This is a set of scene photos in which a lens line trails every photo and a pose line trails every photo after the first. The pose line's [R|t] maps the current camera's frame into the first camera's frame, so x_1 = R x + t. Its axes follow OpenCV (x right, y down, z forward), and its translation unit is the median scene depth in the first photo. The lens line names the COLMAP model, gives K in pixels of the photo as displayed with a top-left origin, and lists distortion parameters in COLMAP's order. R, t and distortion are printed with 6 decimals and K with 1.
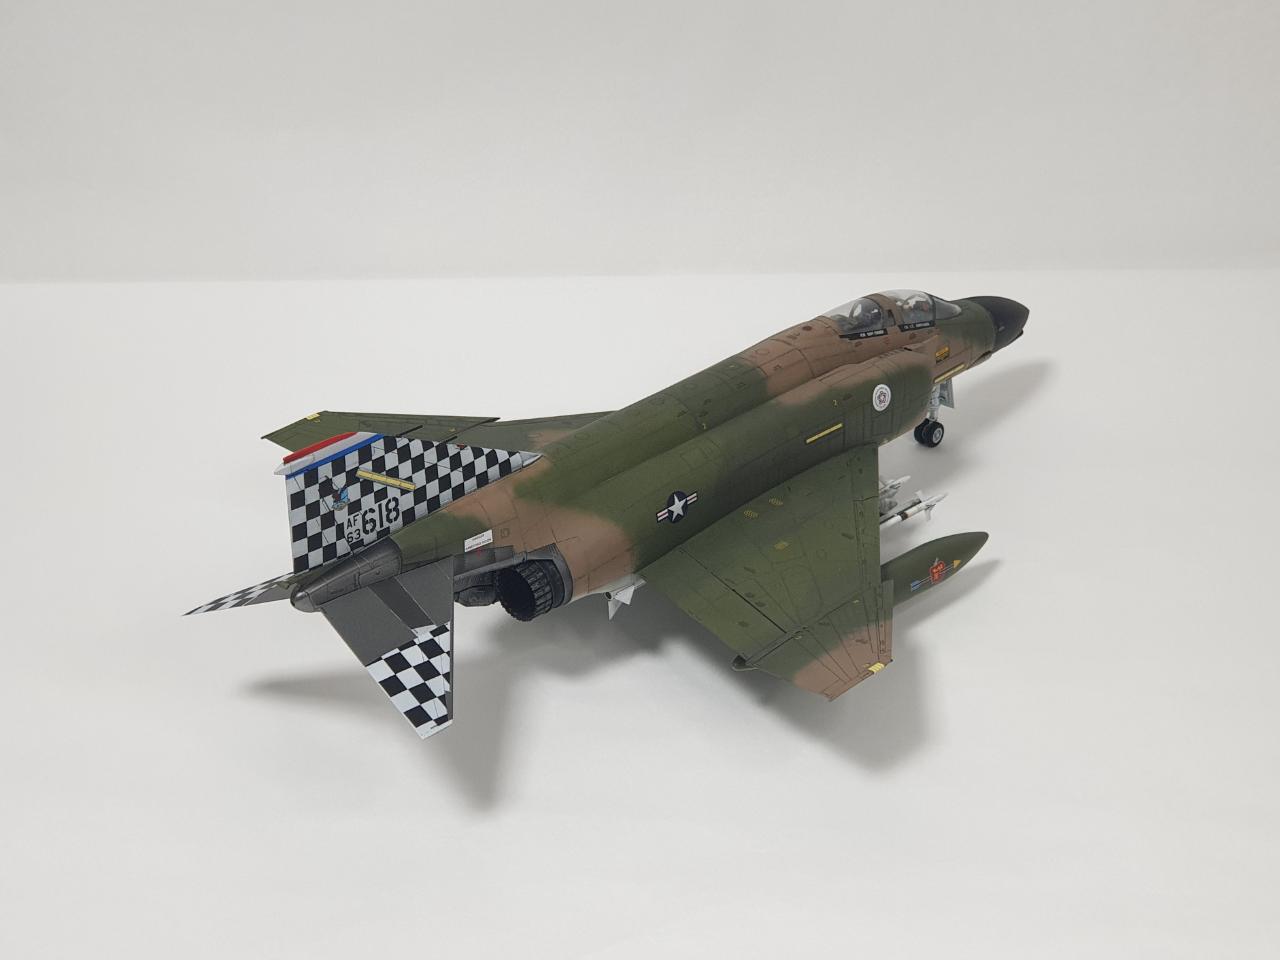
lens RADIAL K [[2453.0, 0, 639.7], [0, 2453.0, 480.1], [0, 0, 1]] dist [0.193820, 0.000000]
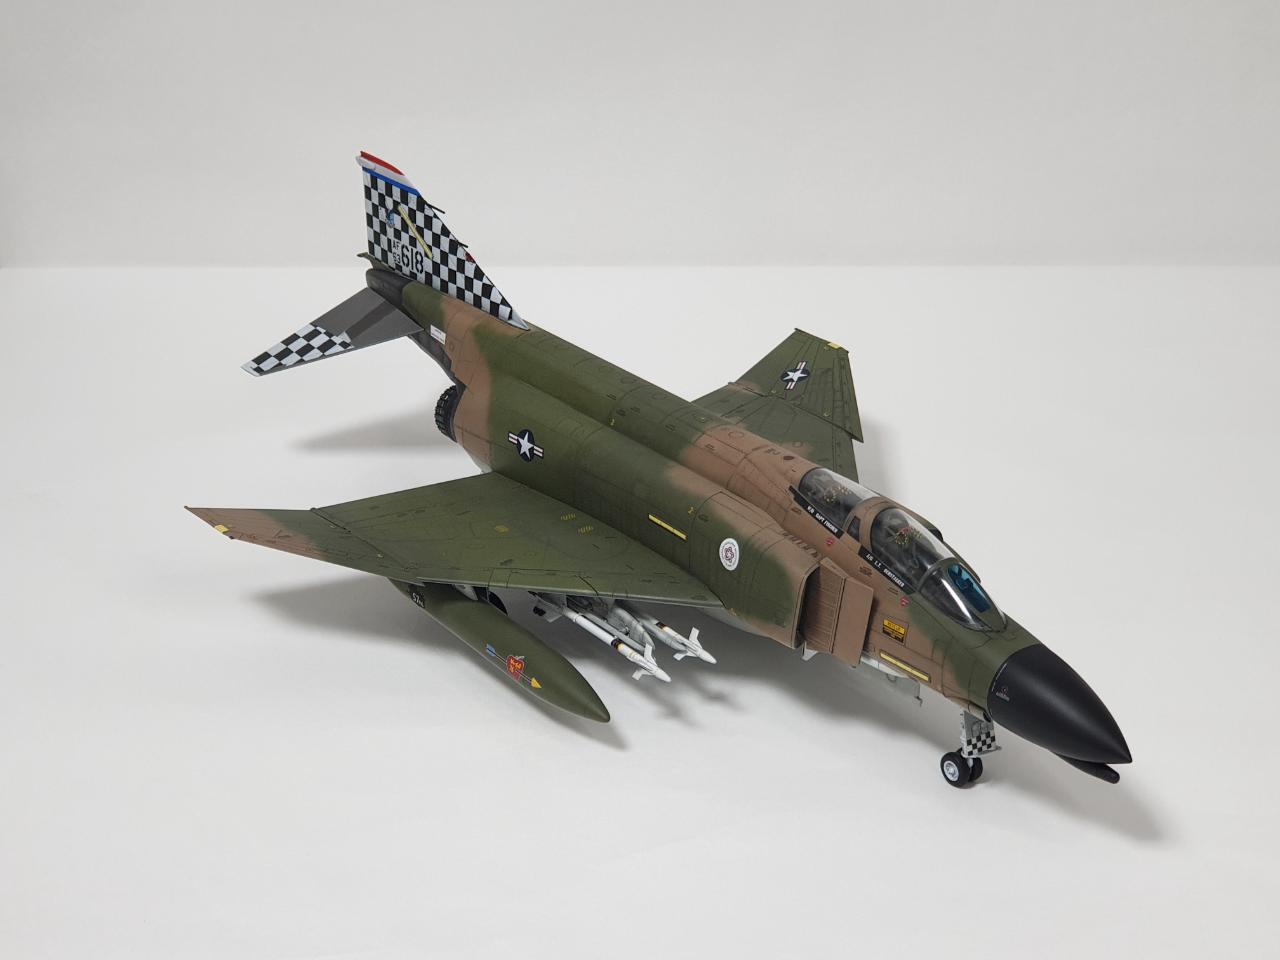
lens RADIAL K [[2453.0, 0, 640.1], [0, 2453.0, 479.1], [0, 0, 1]] dist [0.193820, 0.000000]
pose [[-0.168751, 0.414541, -0.894248, 0.893579], [-0.451403, 0.774021, 0.443991, -0.436623], [0.876218, 0.478590, 0.056508, 0.974586]]
